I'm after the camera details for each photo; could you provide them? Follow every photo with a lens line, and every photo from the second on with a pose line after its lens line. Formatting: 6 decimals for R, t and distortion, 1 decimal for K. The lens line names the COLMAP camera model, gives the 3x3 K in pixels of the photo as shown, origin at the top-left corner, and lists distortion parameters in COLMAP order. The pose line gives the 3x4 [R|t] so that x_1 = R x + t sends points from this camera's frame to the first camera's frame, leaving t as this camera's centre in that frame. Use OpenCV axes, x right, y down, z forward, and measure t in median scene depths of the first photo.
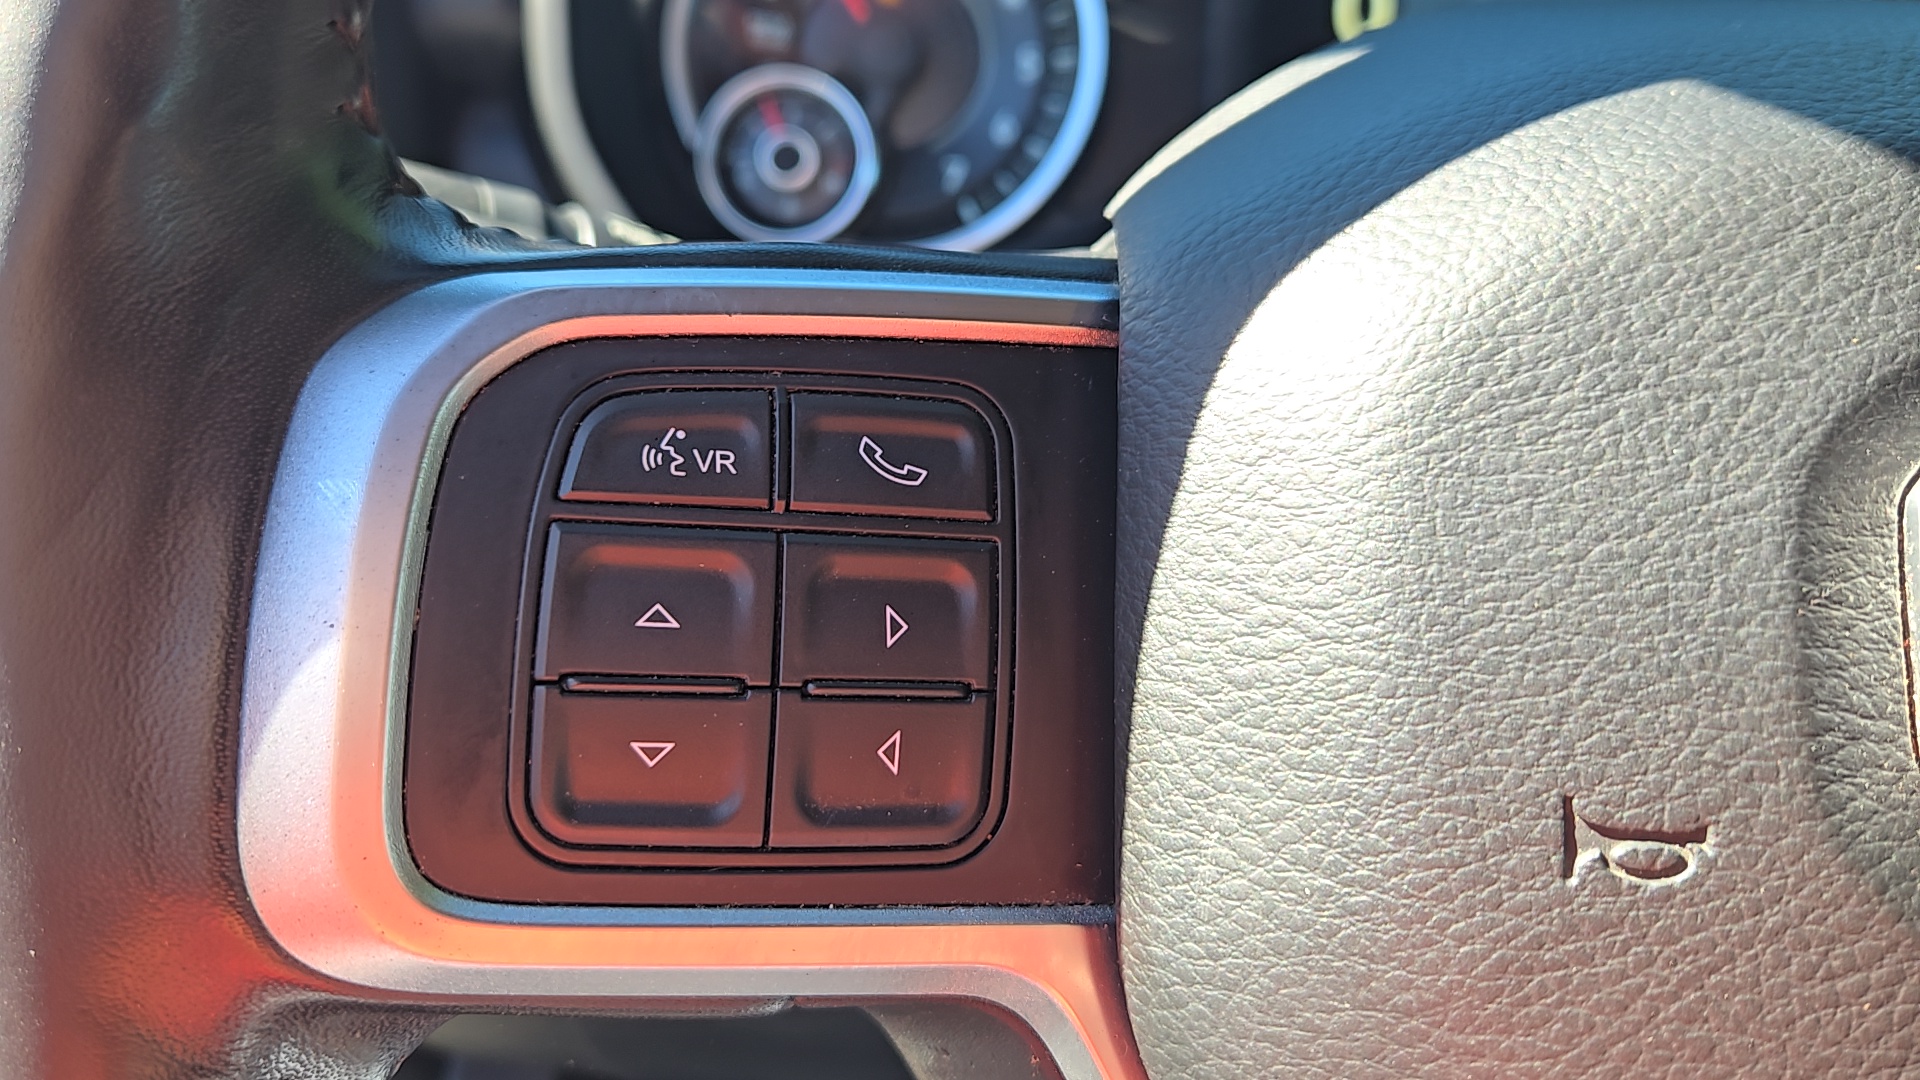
lens RADIAL K [[1632.8, 0, 949.1], [0, 1632.8, 537.7], [0, 0, 1]] dist [-0.010155, -0.001781]
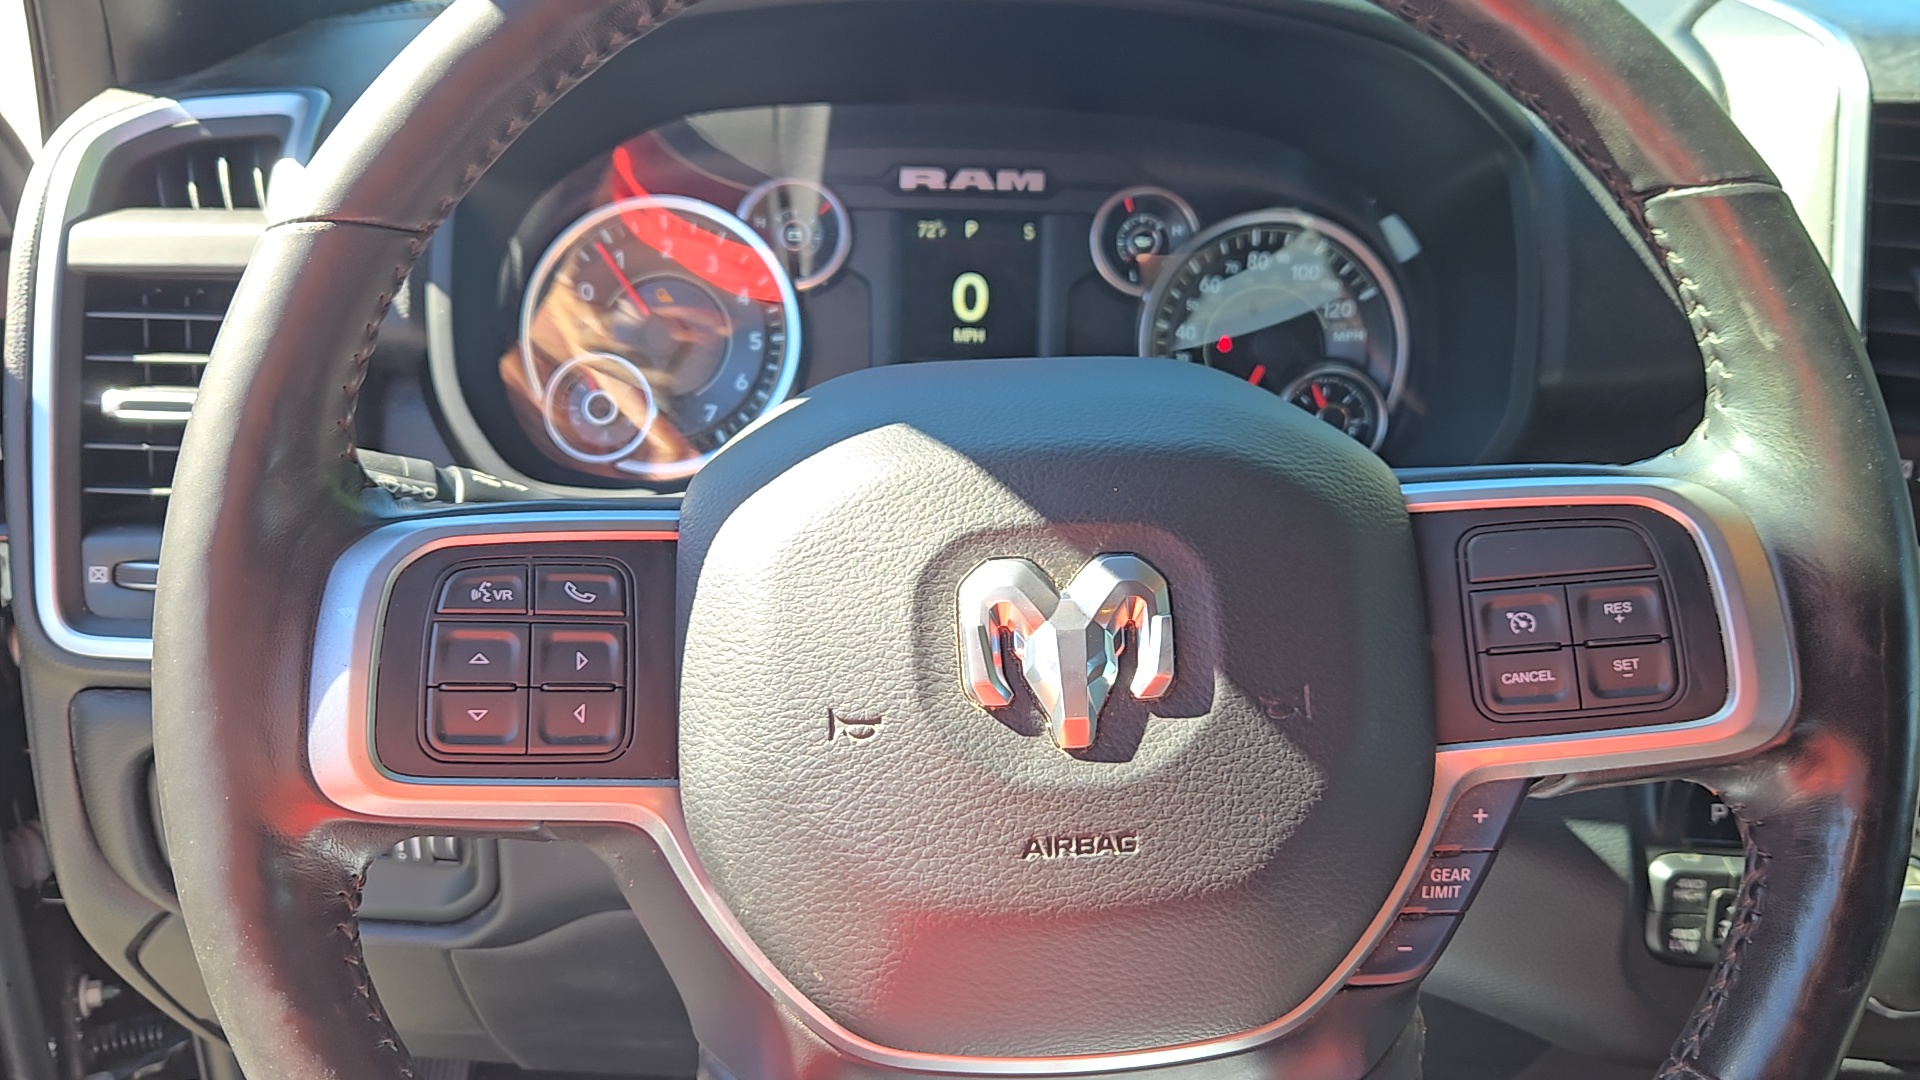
lens RADIAL K [[1620.8, 0, 951.2], [0, 1620.8, 540.6], [0, 0, 1]] dist [-0.004679, -0.004597]
pose [[0.997917, -0.038415, 0.051826, 0.414939], [0.042815, 0.995318, -0.086654, 0.114298], [-0.048255, 0.088692, 0.994890, -1.489088]]
